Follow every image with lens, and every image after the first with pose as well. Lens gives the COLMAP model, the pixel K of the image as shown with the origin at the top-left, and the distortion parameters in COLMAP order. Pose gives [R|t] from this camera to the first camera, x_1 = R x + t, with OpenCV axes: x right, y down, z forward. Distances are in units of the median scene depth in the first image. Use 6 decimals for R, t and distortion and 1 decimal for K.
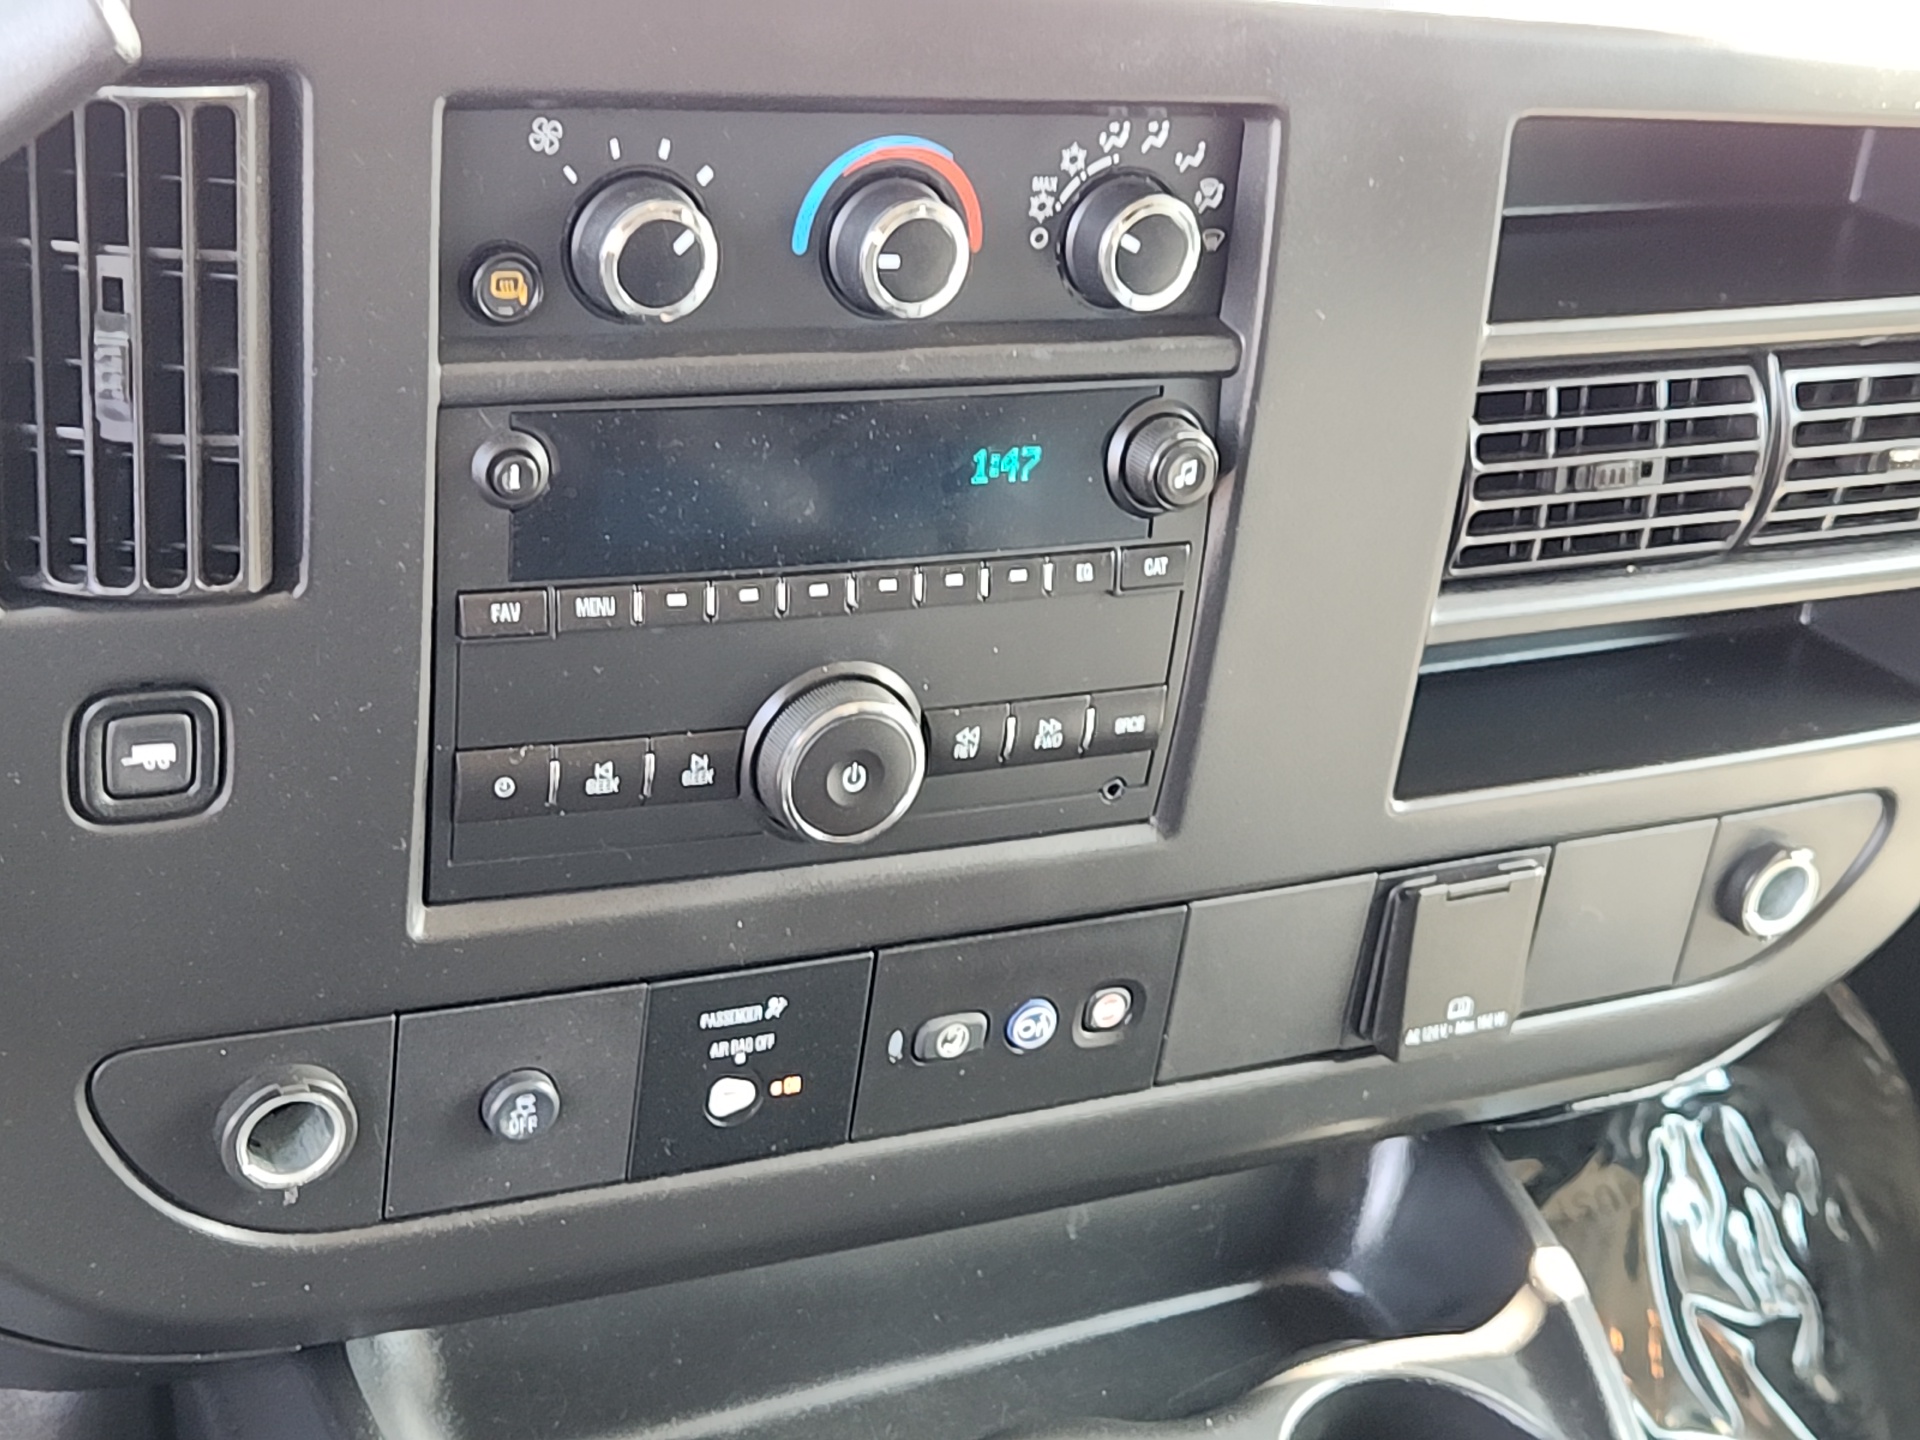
lens RADIAL K [[2795.8, 0, 960.0], [0, 2795.8, 720.0], [0, 0, 1]] dist [0.133868, -0.303309]
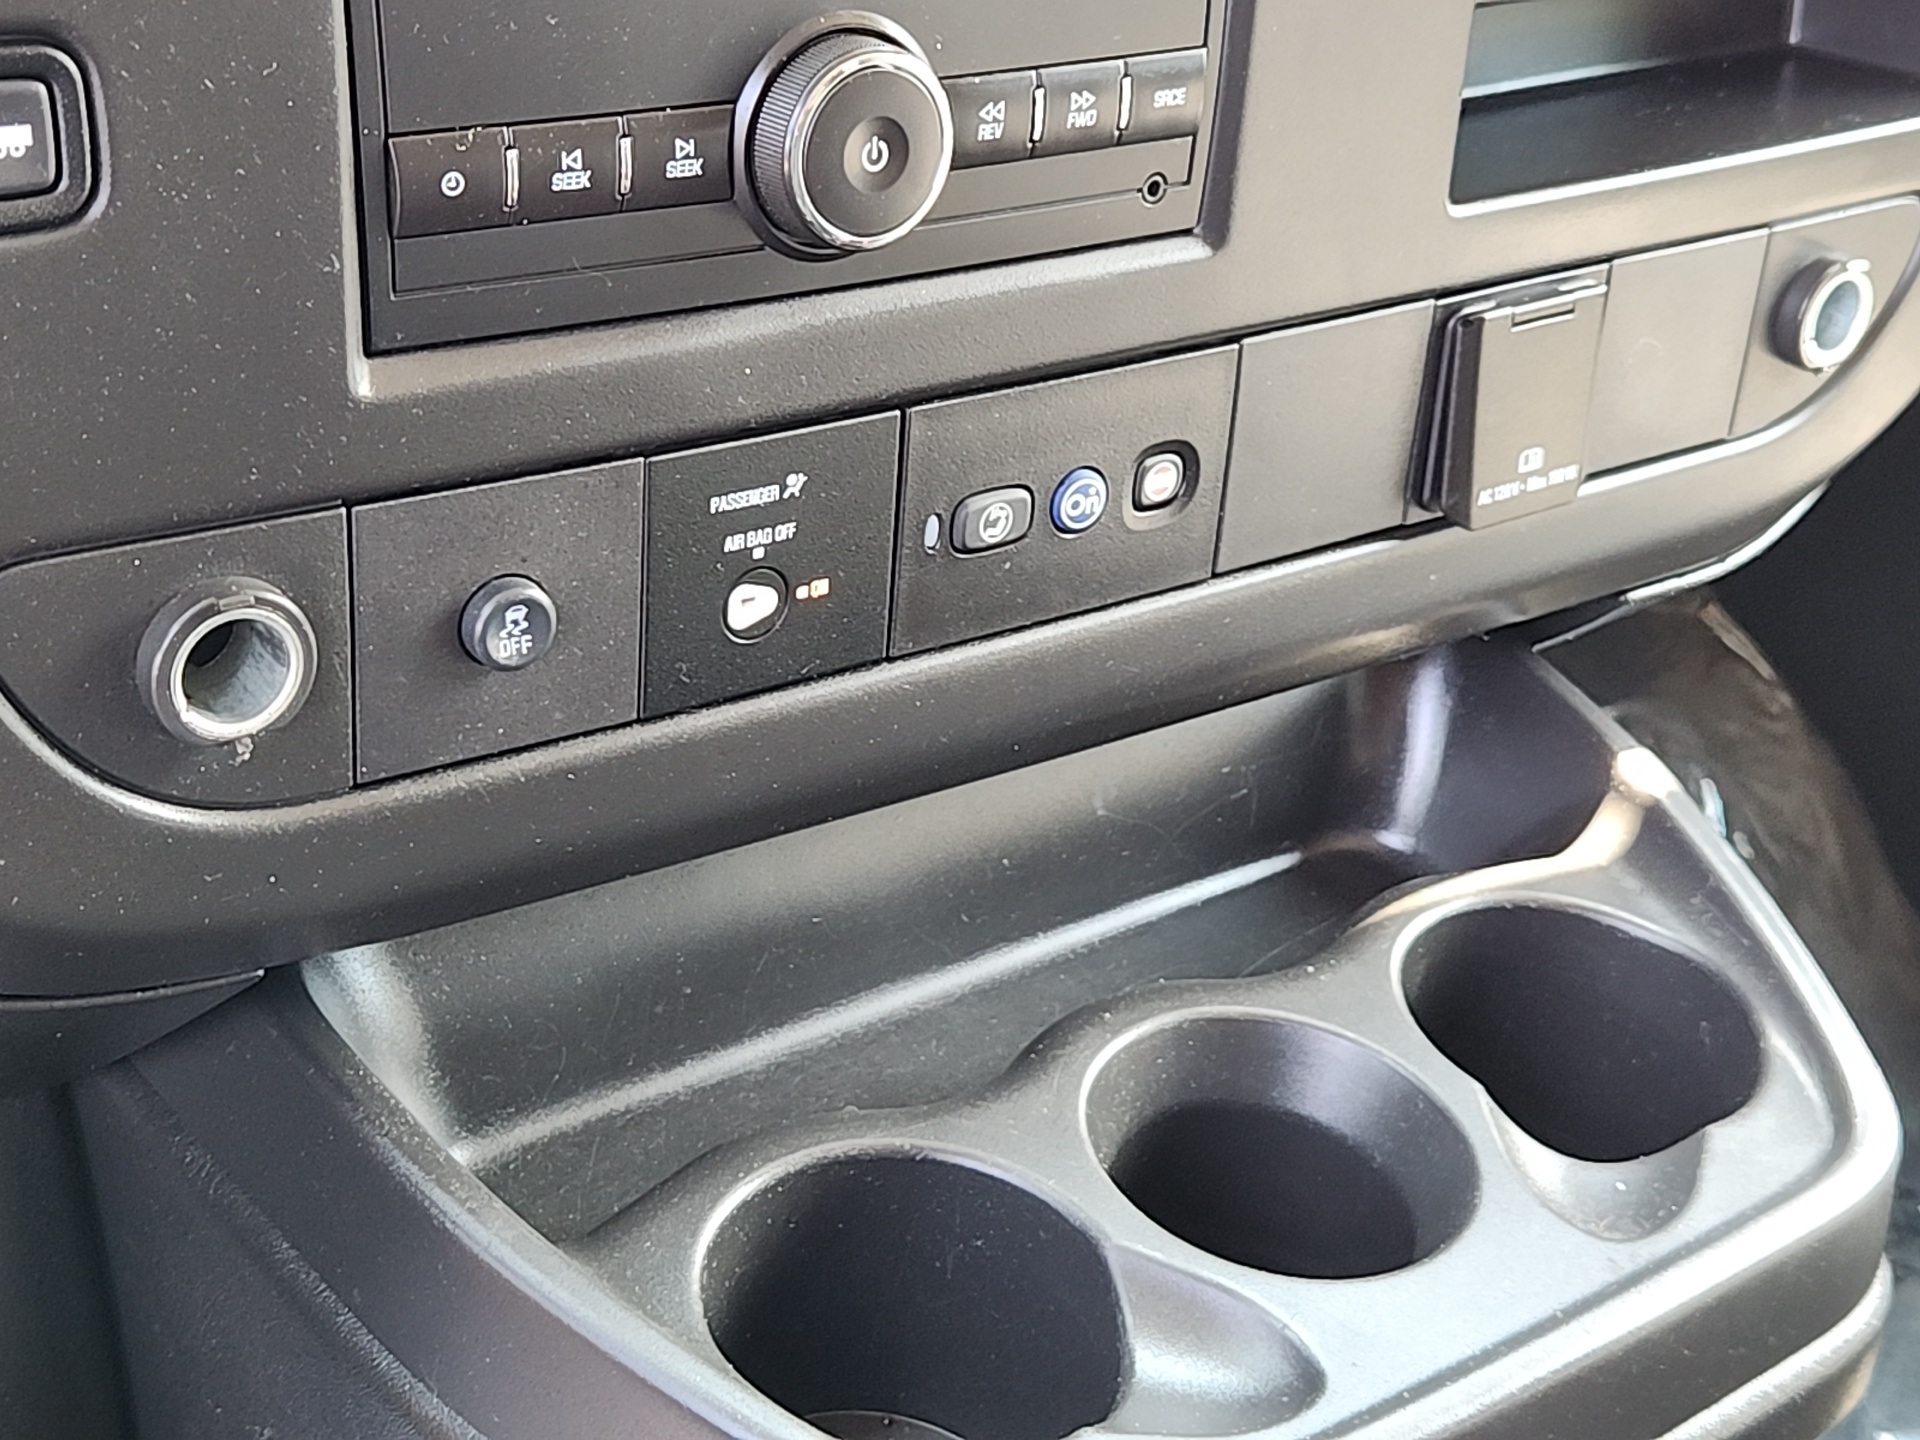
lens RADIAL K [[2795.8, 0, 960.0], [0, 2795.8, 720.0], [0, 0, 1]] dist [0.133868, -0.303309]
pose [[0.983980, -0.131838, 0.120008, -0.123900], [0.129204, 0.991179, 0.029506, 0.150917], [-0.122840, -0.013527, 0.992334, 0.181202]]
